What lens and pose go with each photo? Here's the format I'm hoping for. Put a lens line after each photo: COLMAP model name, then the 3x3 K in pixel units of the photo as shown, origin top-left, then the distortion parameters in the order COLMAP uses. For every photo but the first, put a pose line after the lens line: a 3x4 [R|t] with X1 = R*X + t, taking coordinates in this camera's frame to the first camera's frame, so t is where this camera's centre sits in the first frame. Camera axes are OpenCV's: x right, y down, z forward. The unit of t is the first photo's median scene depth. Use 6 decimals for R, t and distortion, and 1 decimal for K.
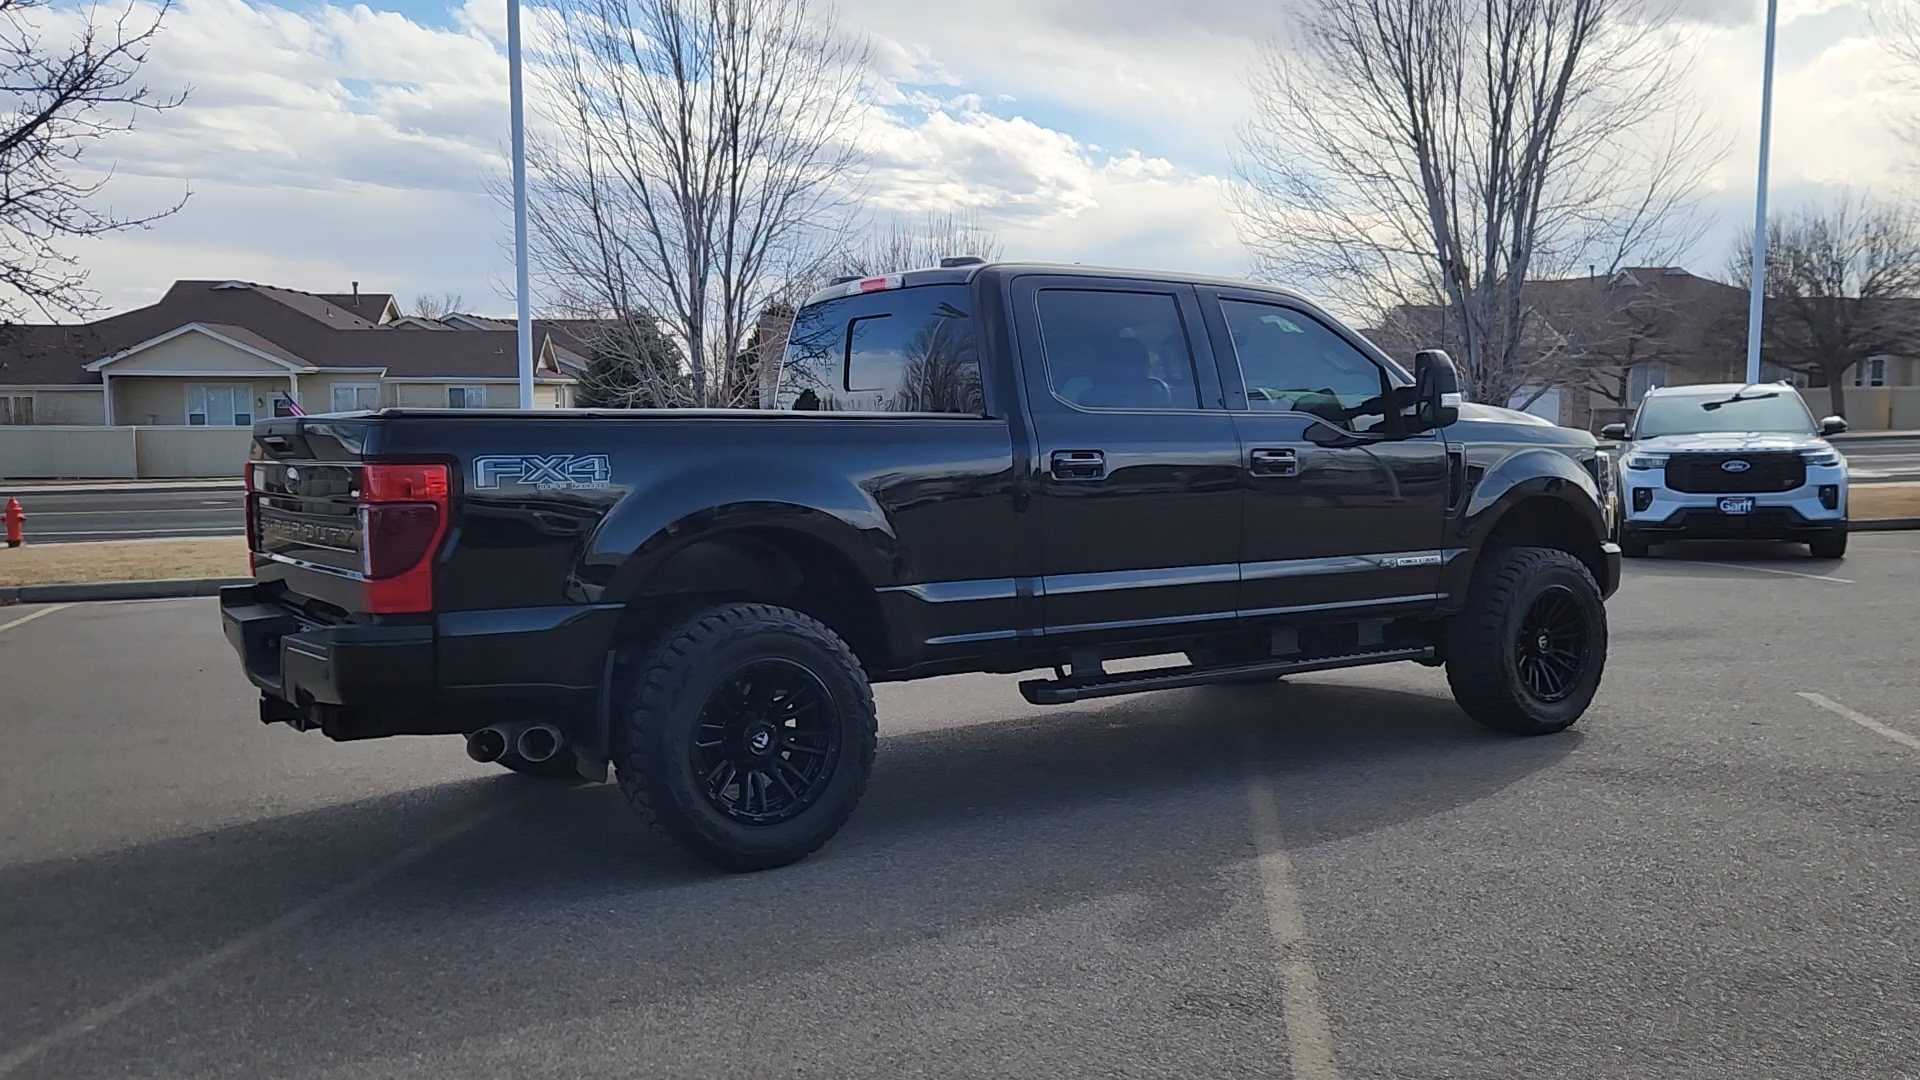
lens RADIAL K [[1629.4, 0, 945.6], [0, 1629.4, 546.7], [0, 0, 1]] dist [0.034597, -0.018153]
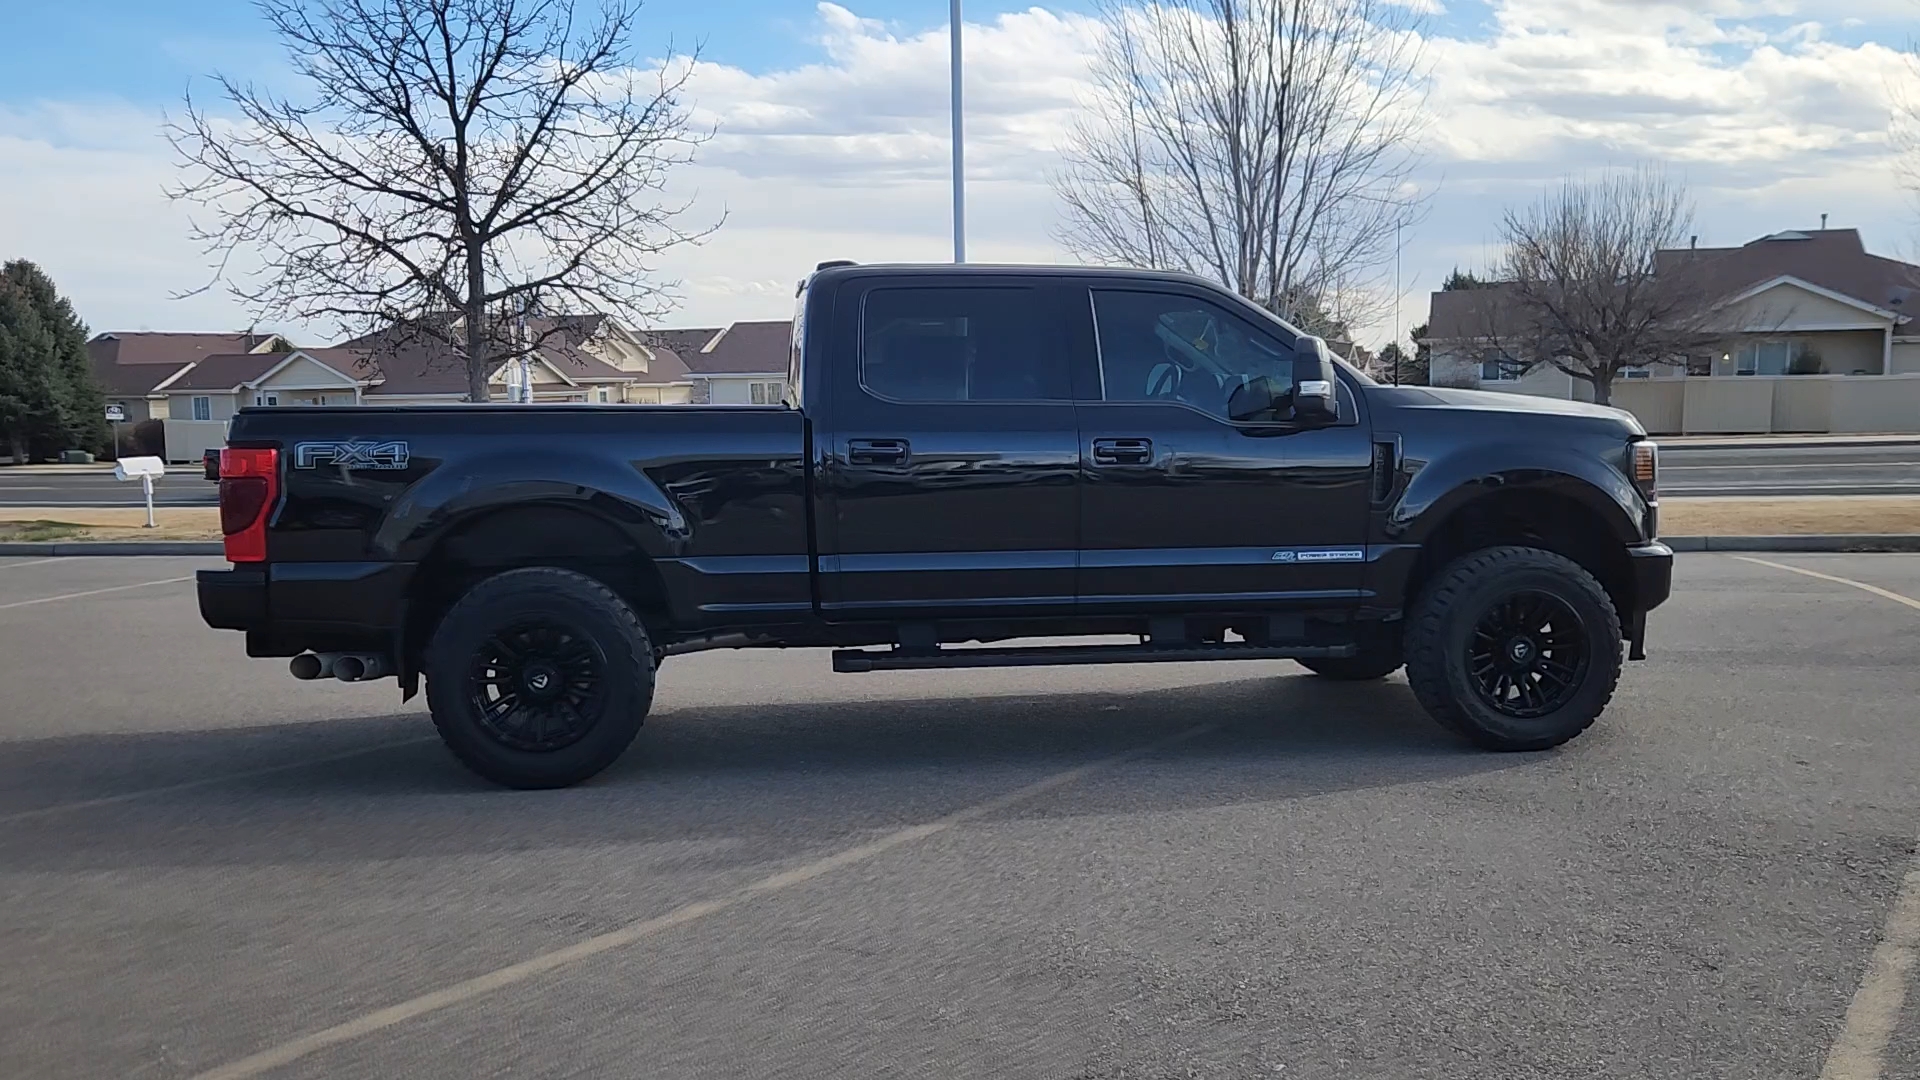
lens RADIAL K [[1629.4, 0, 950.5], [0, 1629.4, 540.9], [0, 0, 1]] dist [0.034597, -0.018153]
pose [[0.896224, 0.033309, -0.442349, 0.239565], [-0.028603, 0.999441, 0.017308, -0.004829], [0.442679, -0.002859, 0.896676, 0.021028]]
